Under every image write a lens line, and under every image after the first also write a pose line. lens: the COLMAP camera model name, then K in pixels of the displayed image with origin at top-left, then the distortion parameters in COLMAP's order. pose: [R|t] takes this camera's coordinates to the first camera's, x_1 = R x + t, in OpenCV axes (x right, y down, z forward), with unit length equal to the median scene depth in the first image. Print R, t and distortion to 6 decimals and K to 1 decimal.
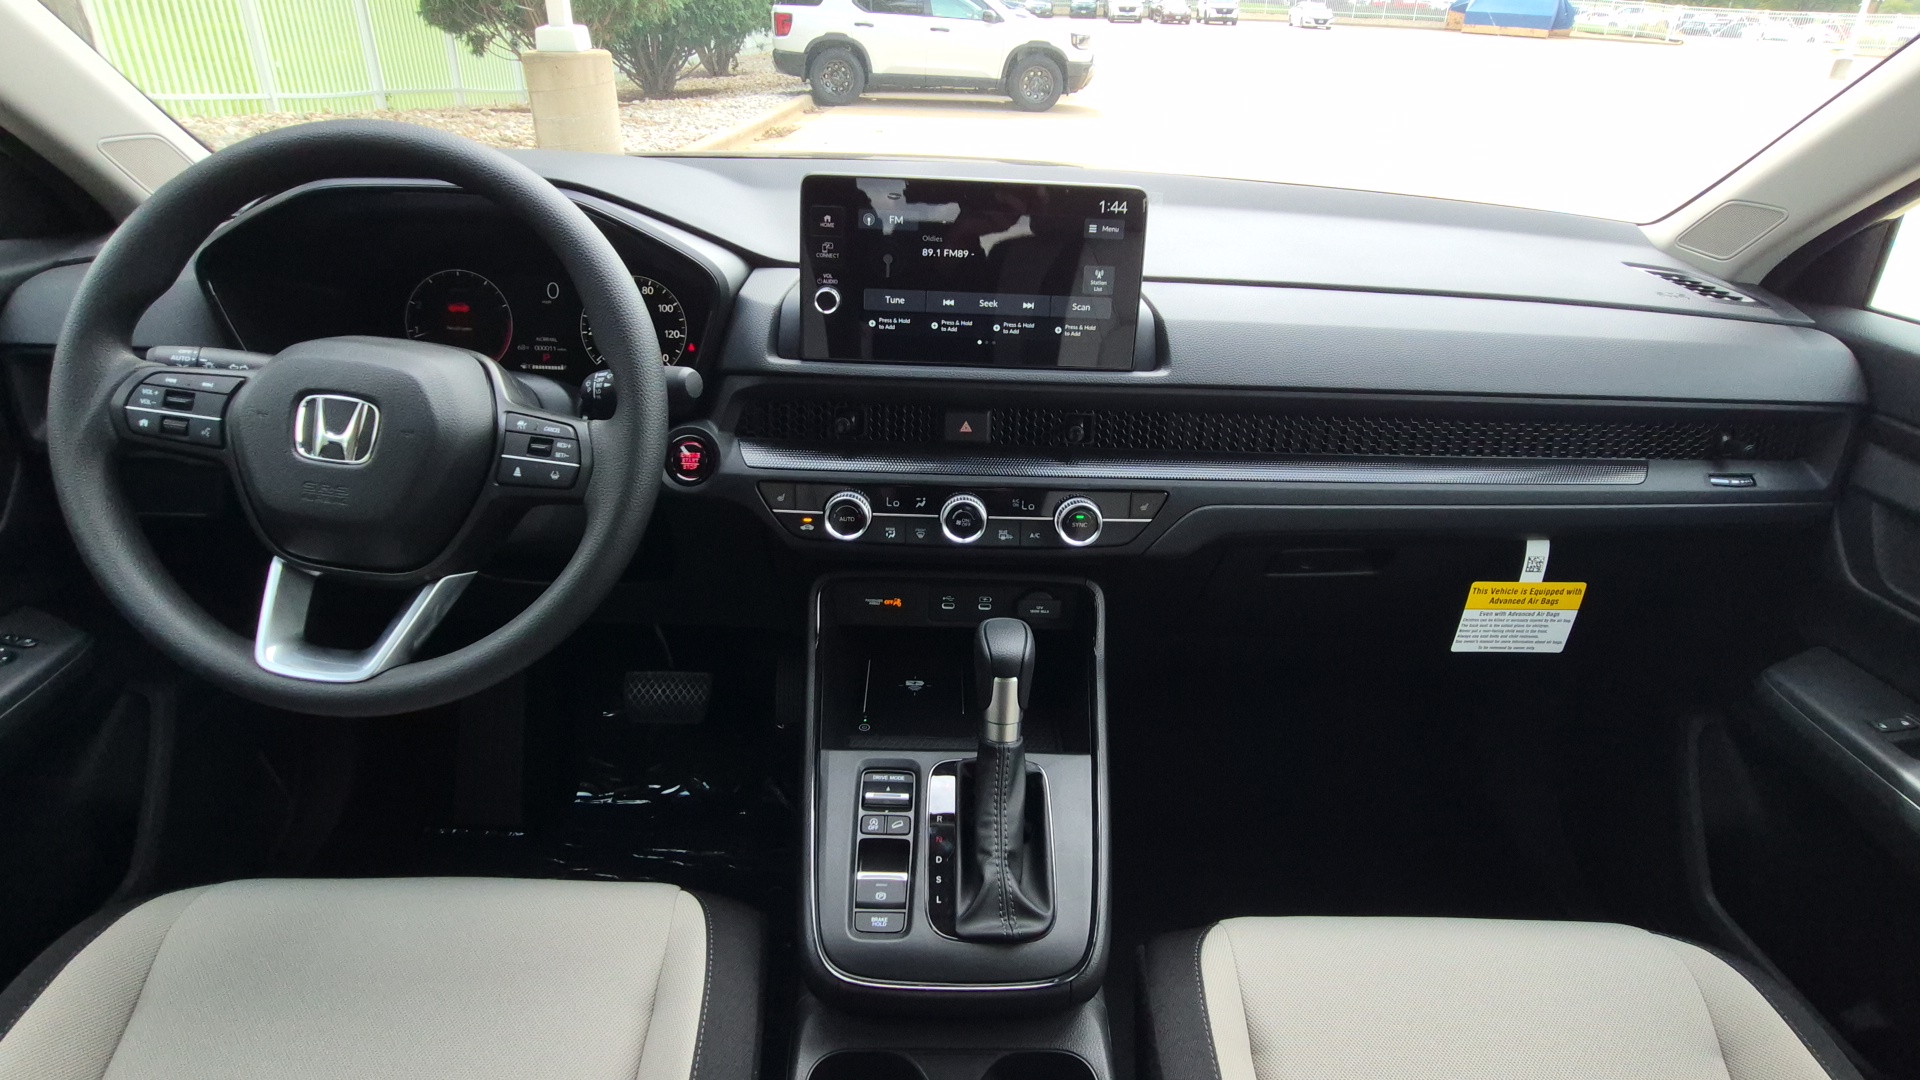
lens RADIAL K [[997.4, 0, 958.8], [0, 997.4, 536.7], [0, 0, 1]] dist [-0.010357, 0.001093]
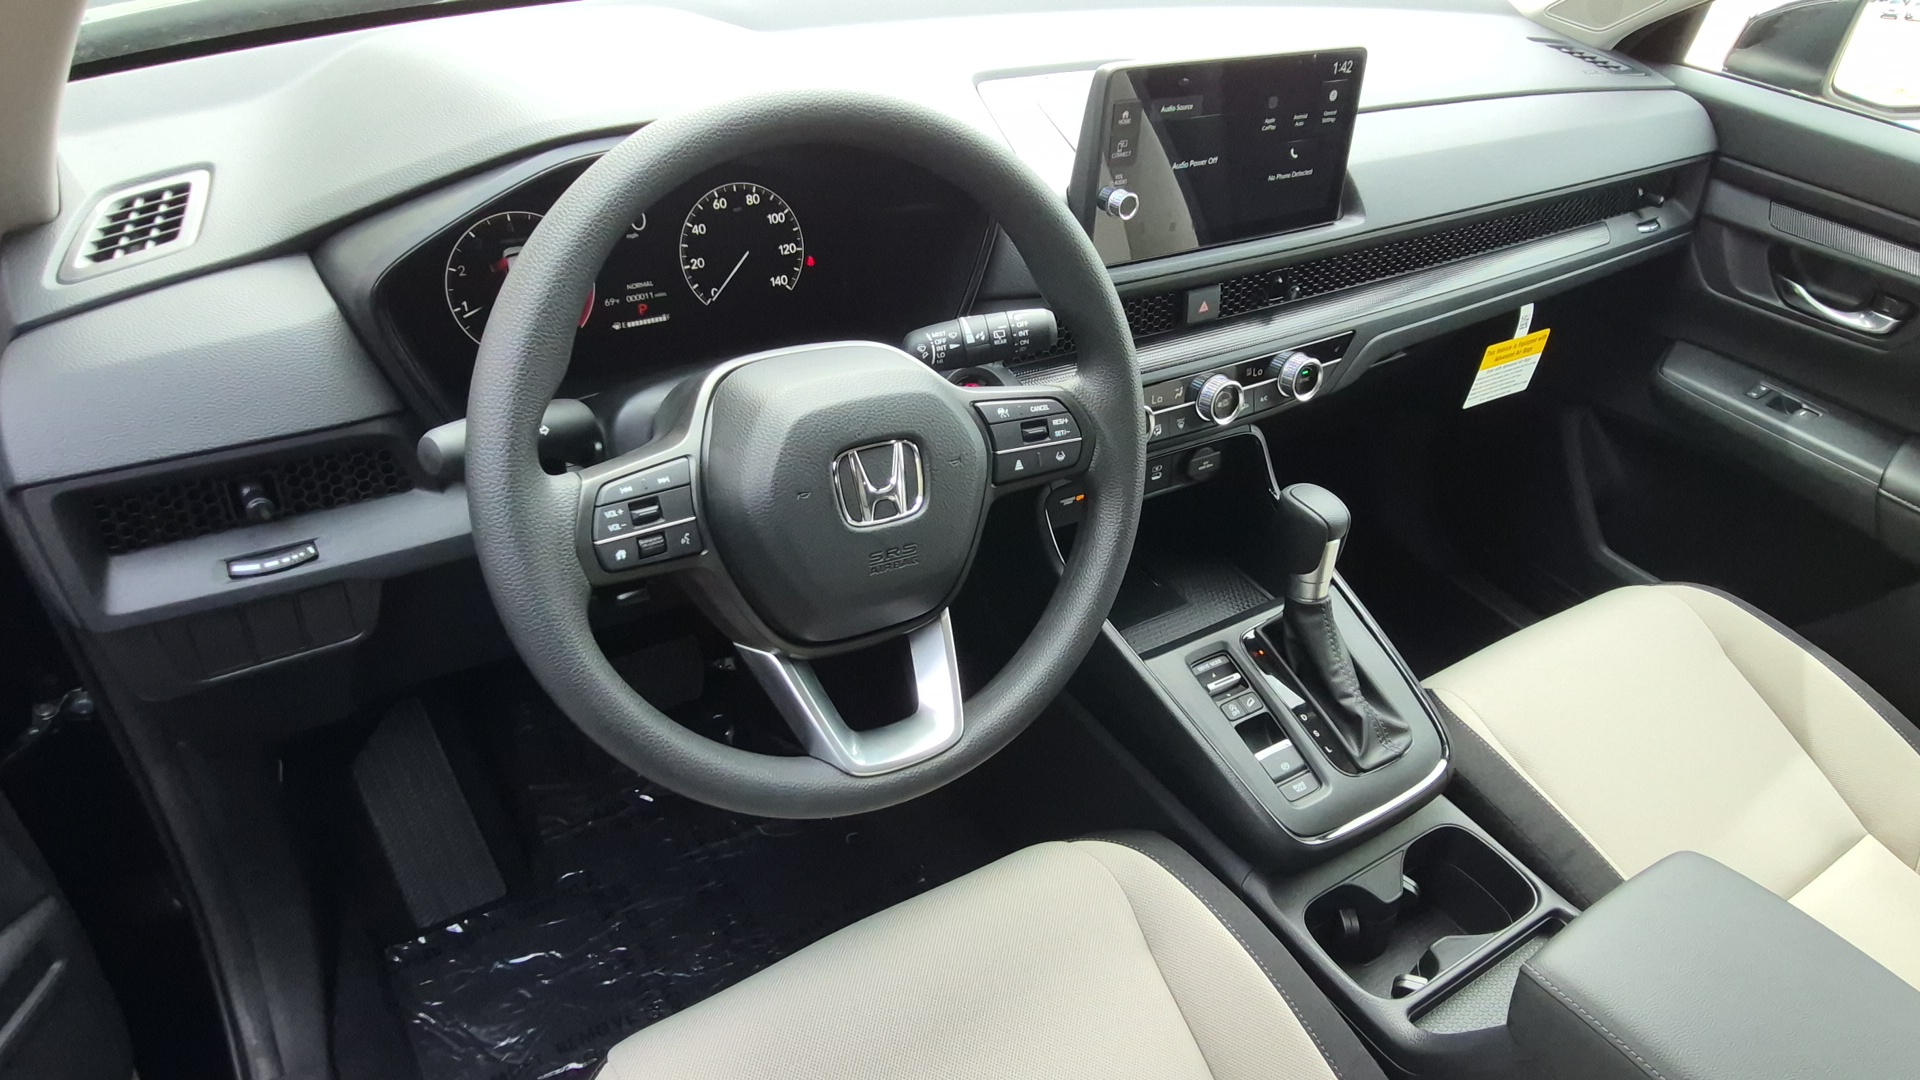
lens RADIAL K [[1232.8, 0, 971.8], [0, 1232.8, 537.7], [0, 0, 1]] dist [-0.008512, 0.004403]
pose [[0.845160, -0.280746, 0.454848, -0.783650], [0.185246, 0.952063, 0.243434, -0.226441], [-0.501387, -0.121482, 0.856652, 0.054101]]
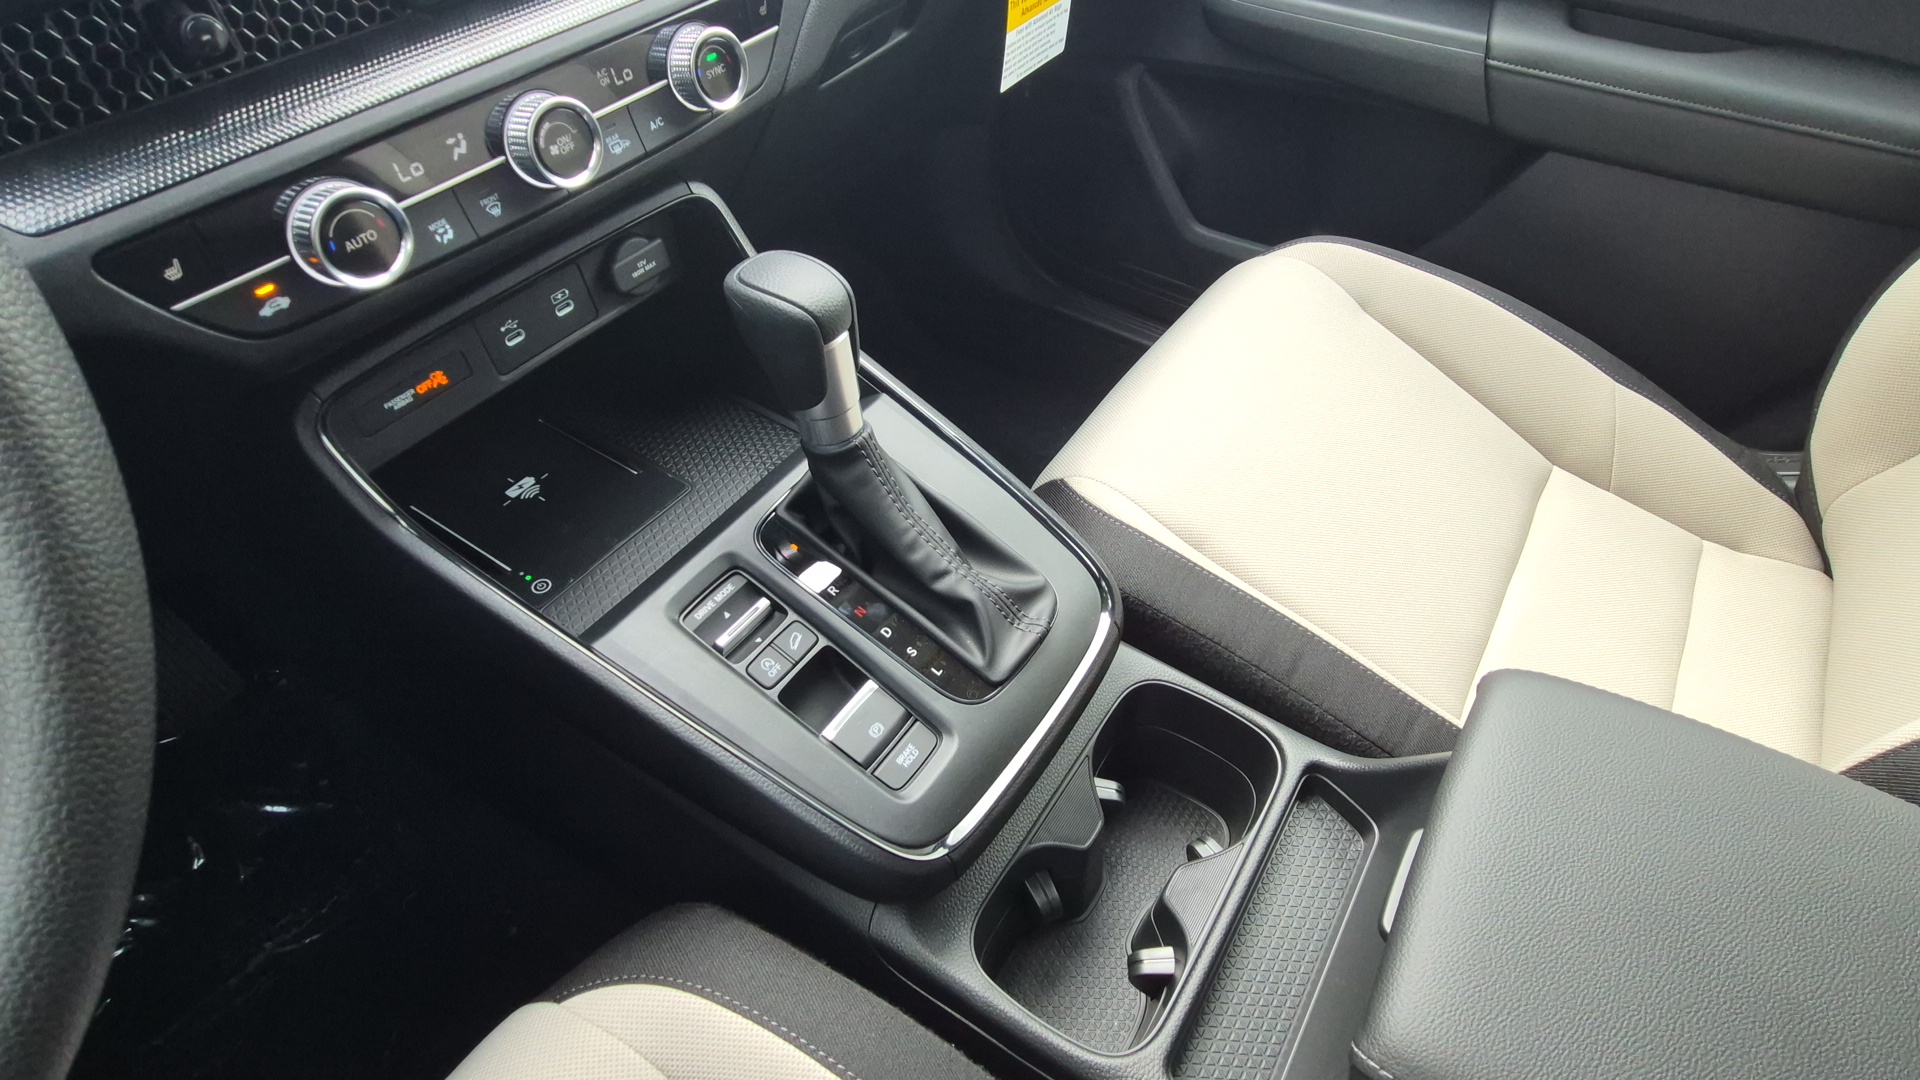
lens RADIAL K [[997.4, 0, 952.5], [0, 997.4, 536.0], [0, 0, 1]] dist [-0.010357, 0.001093]
pose [[0.574926, -0.617896, 0.536343, -0.277345], [0.383768, 0.782578, 0.490197, -0.029991], [-0.722622, -0.075995, 0.687054, 0.463420]]
